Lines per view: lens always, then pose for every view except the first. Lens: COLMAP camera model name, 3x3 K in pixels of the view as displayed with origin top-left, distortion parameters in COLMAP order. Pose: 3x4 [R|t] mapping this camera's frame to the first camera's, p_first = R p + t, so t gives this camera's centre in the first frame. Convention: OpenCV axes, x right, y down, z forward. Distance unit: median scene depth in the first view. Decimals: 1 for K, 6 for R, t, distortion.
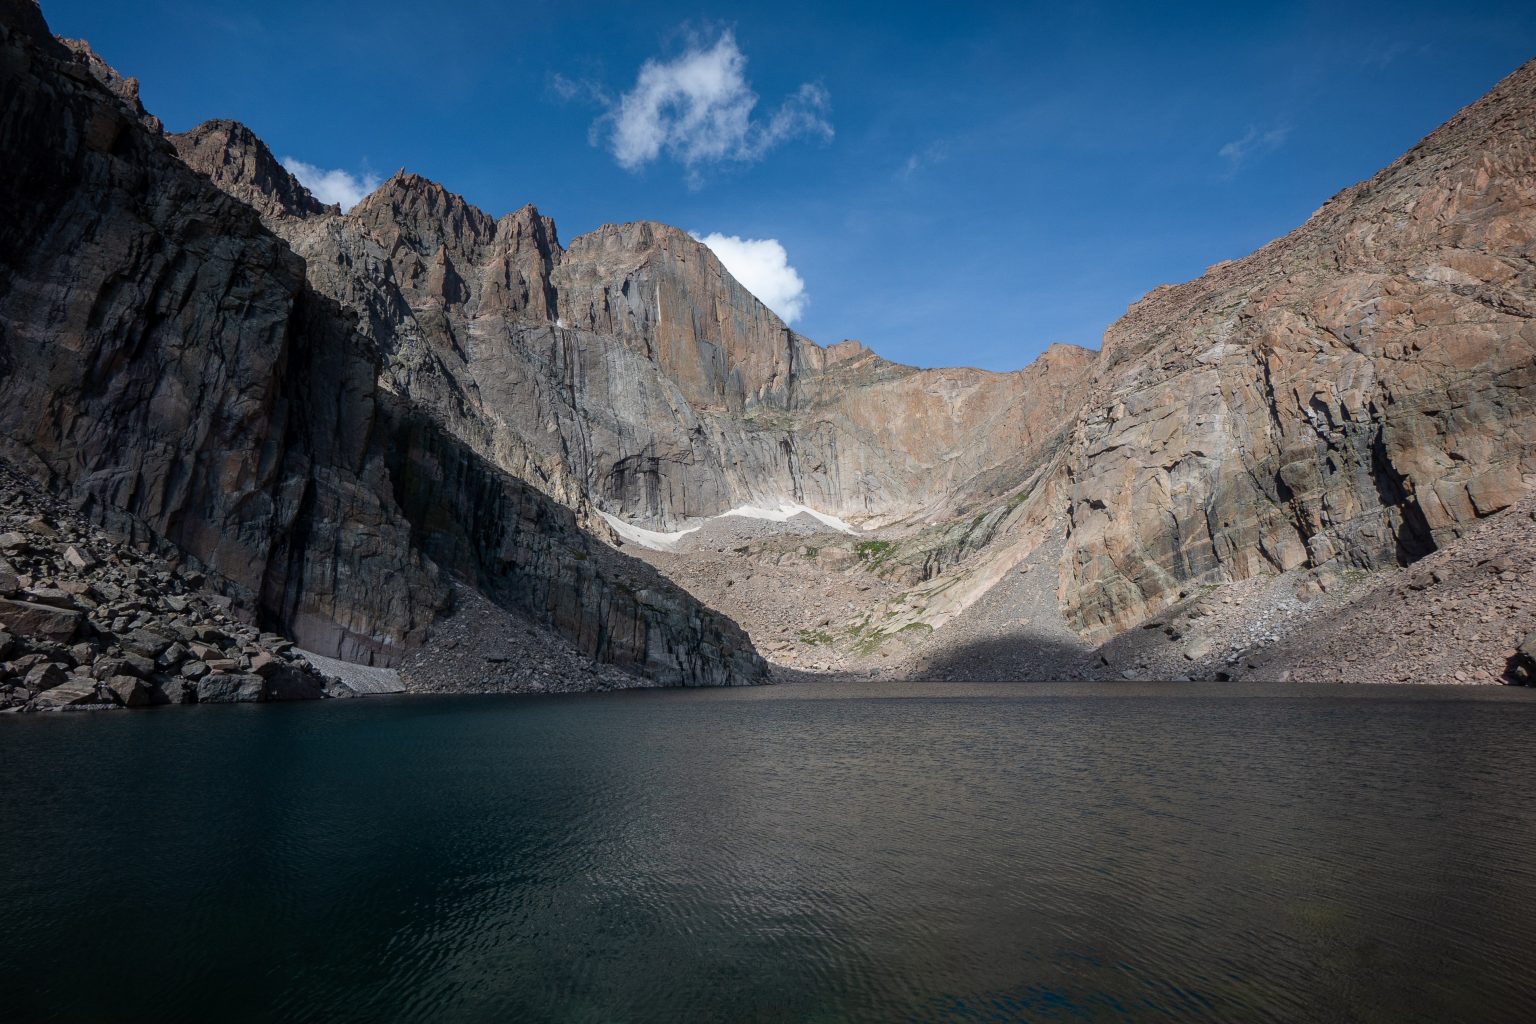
lens RADIAL K [[717.8, 0, 745.6], [0, 717.8, 515.7], [0, 0, 1]] dist [-0.058110, 0.025080]
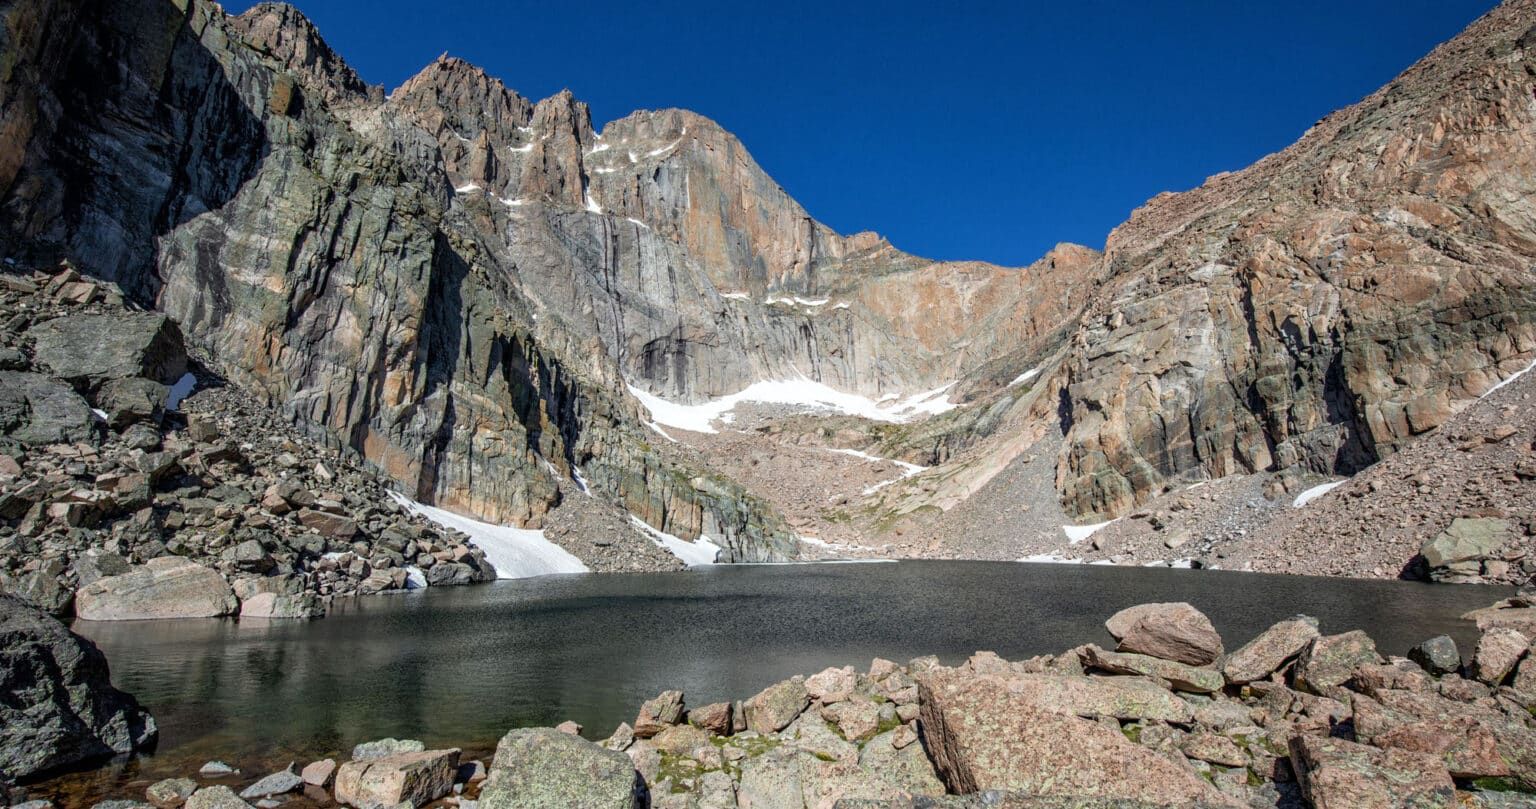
lens RADIAL K [[695.9, 0, 773.9], [0, 695.9, 408.3], [0, 0, 1]] dist [-0.041030, 0.012026]
pose [[0.999333, 0.026068, 0.025566, -0.030077], [-0.026794, 0.999235, 0.028480, -0.023489], [-0.024804, -0.029146, 0.999267, -0.061200]]
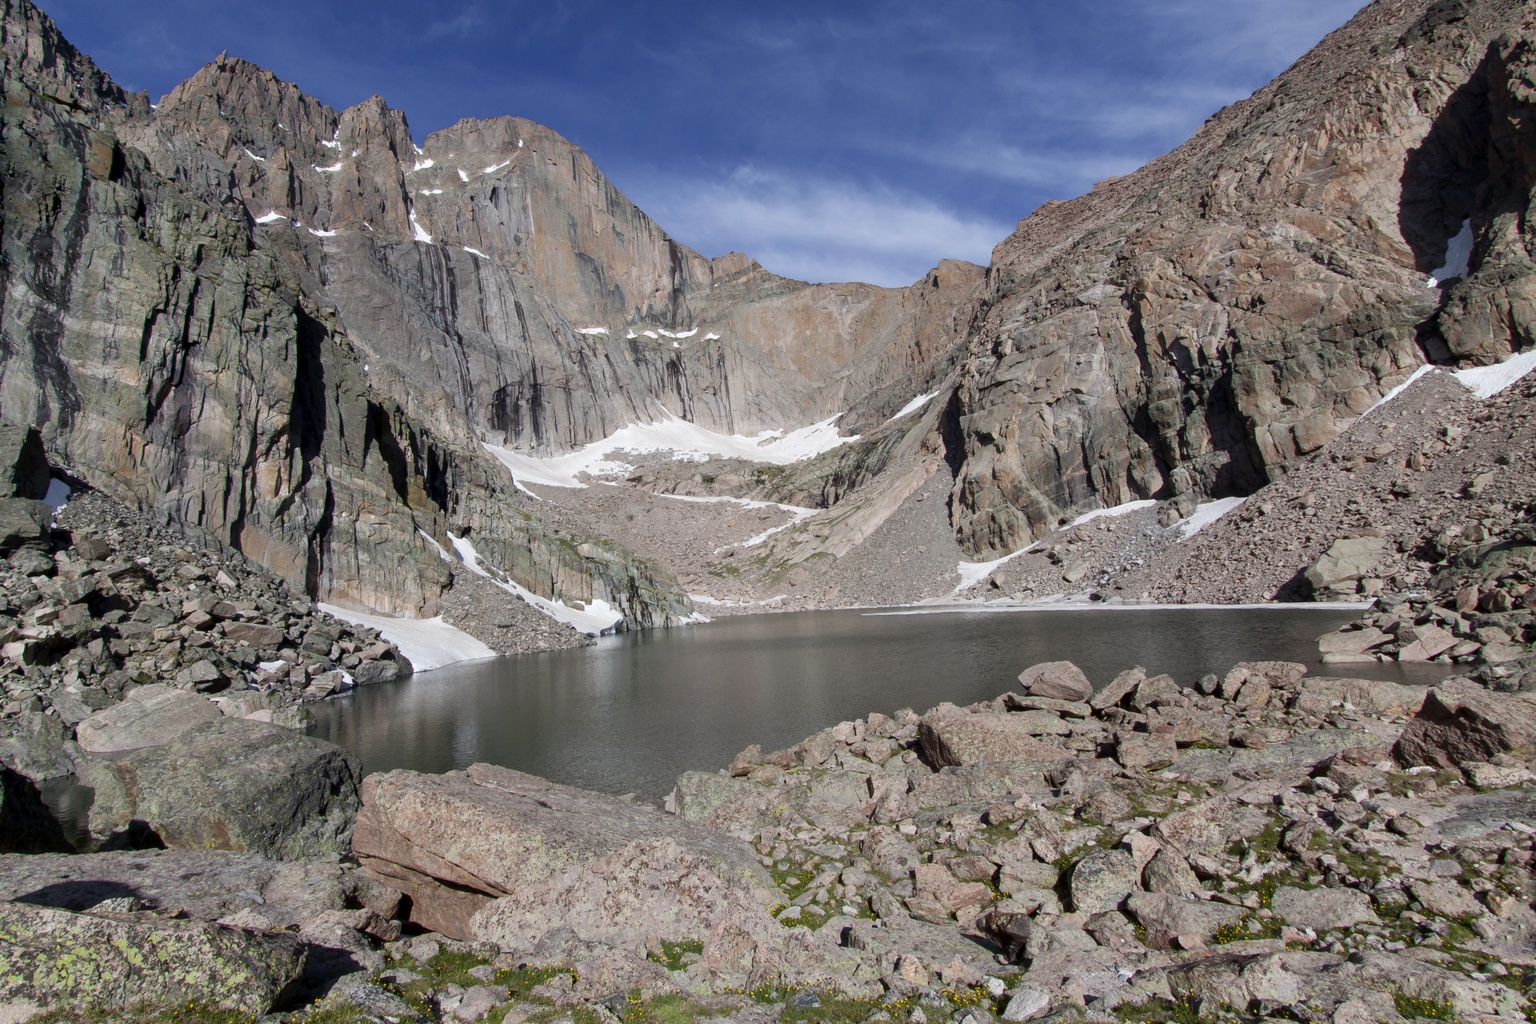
lens RADIAL K [[777.5, 0, 714.4], [0, 777.5, 475.4], [0, 0, 1]] dist [0.008901, -0.001036]
pose [[0.991694, -0.034763, 0.123836, -0.051152], [0.026989, 0.997591, 0.063904, -0.038390], [-0.125759, -0.060031, 0.990243, -0.098526]]
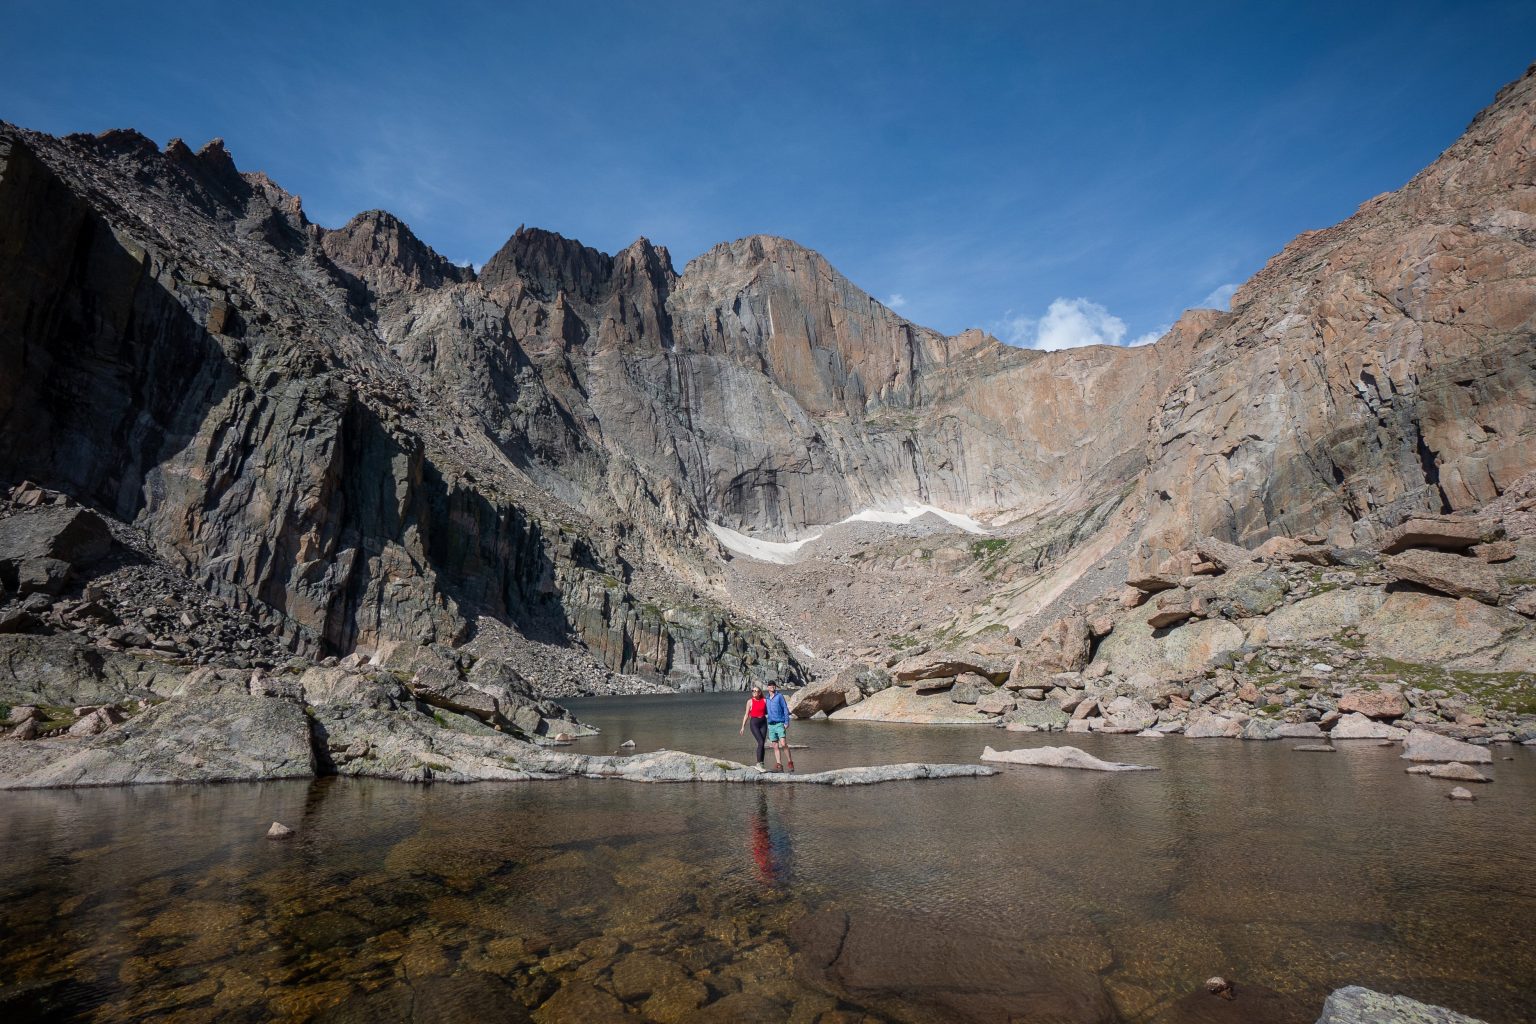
lens RADIAL K [[745.5, 0, 761.6], [0, 745.5, 515.6], [0, 0, 1]] dist [-0.052218, 0.027945]
pose [[0.975323, -0.068936, -0.209744, 0.148882], [0.068695, 0.997602, -0.008439, -0.015512], [0.209822, -0.006178, 0.977720, -0.080794]]
